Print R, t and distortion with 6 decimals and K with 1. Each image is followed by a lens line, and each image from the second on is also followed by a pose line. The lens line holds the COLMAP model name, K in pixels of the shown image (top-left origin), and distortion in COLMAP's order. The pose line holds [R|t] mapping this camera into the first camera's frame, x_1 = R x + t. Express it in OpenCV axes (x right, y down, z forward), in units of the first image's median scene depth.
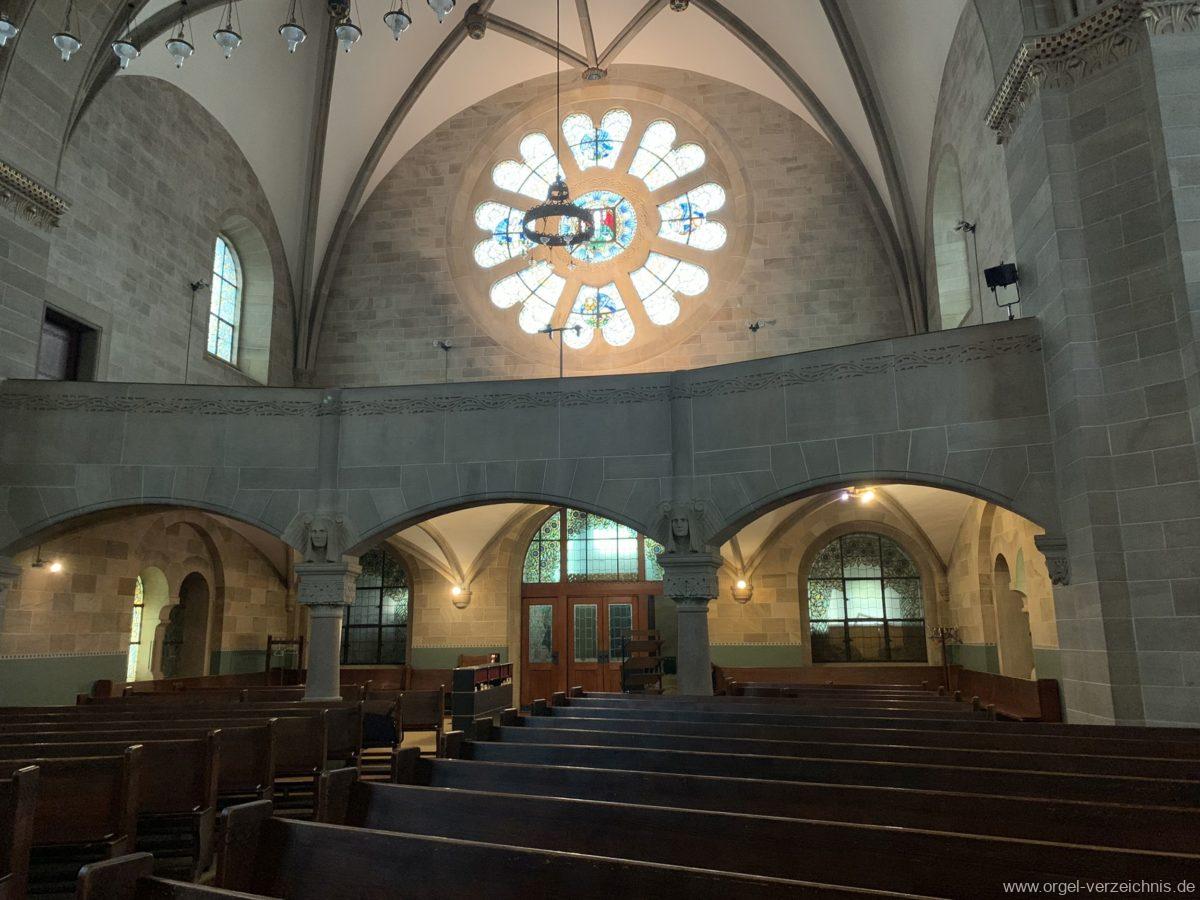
lens RADIAL K [[935.4, 0, 596.1], [0, 935.4, 432.6], [0, 0, 1]] dist [0.178303, -0.551123]
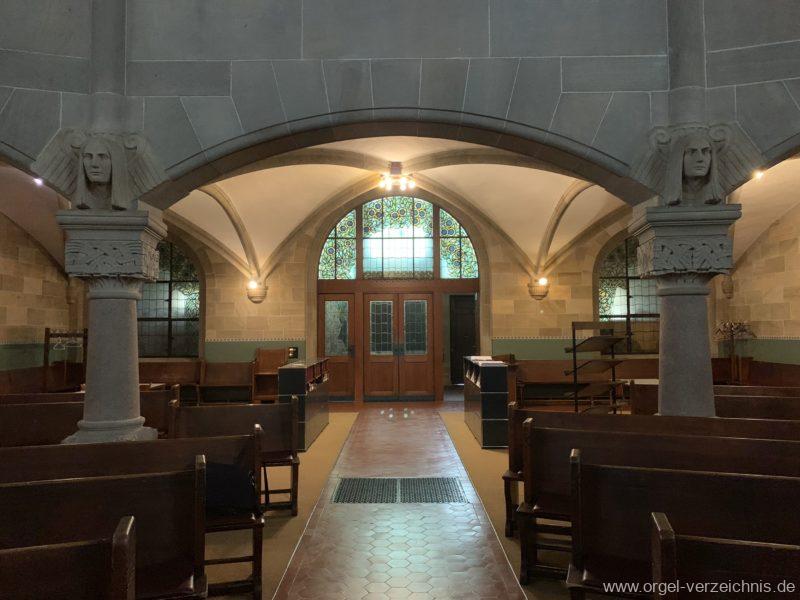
lens RADIAL K [[617.7, 0, 400.0], [0, 617.7, 300.0], [0, 0, 1]] dist [0.080703, -0.144026]
pose [[0.986852, 0.010148, 0.161309, -0.105165], [-0.035881, 0.986878, 0.157431, 0.079490], [-0.157594, -0.161149, 0.974266, 0.360835]]
